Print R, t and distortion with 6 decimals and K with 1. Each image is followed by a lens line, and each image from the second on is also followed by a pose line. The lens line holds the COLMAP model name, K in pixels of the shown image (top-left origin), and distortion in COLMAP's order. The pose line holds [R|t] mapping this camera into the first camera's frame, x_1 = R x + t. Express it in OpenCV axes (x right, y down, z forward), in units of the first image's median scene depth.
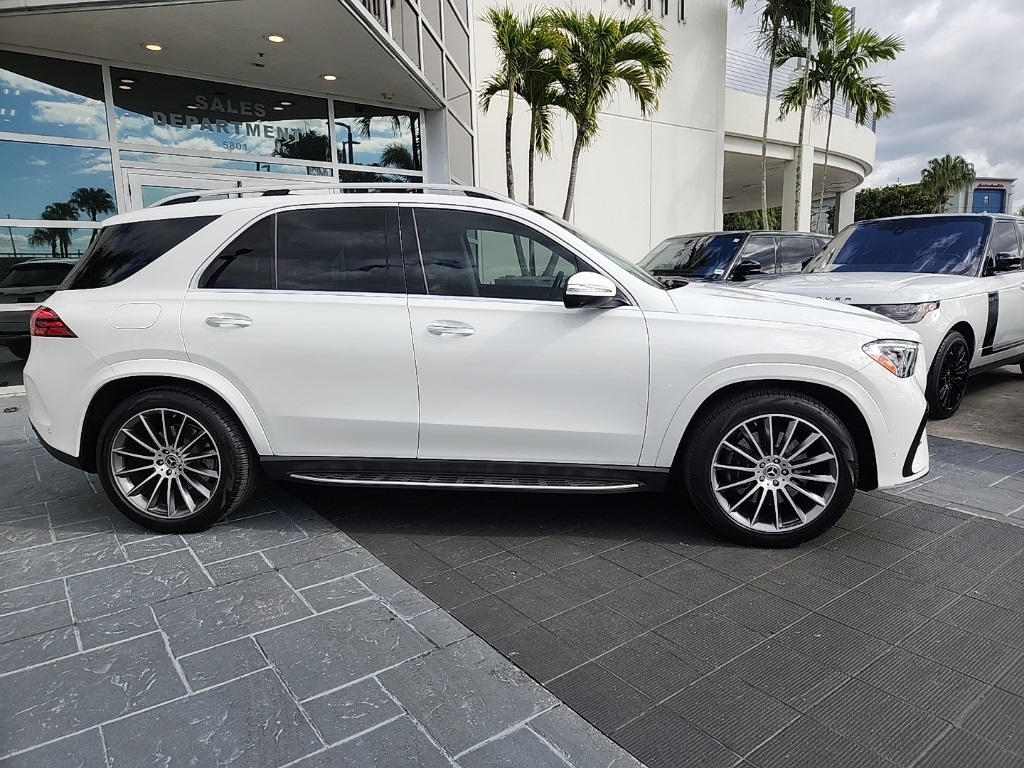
lens RADIAL K [[684.9, 0, 514.9], [0, 684.9, 384.6], [0, 0, 1]] dist [0.080362, -0.063109]
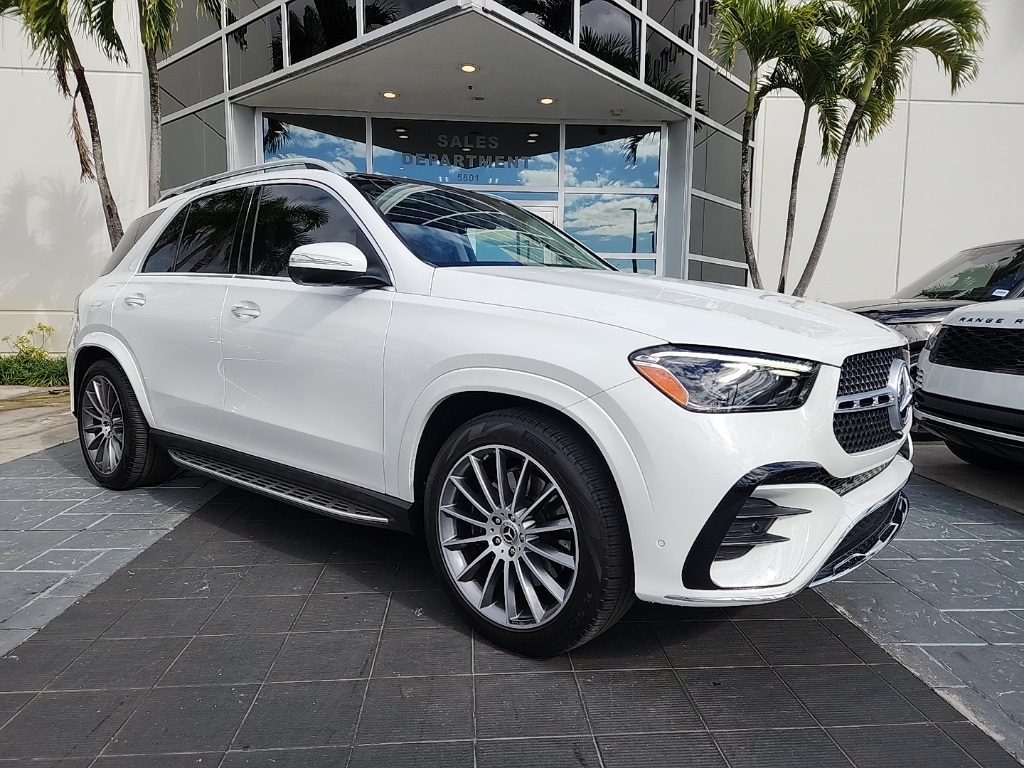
lens RADIAL K [[684.9, 0, 514.9], [0, 684.9, 384.6], [0, 0, 1]] dist [0.080362, -0.063109]
pose [[0.827688, 0.082308, -0.555120, 0.721885], [-0.116910, 0.992772, -0.027114, 0.000993], [0.548876, 0.087341, 0.831328, 0.435275]]
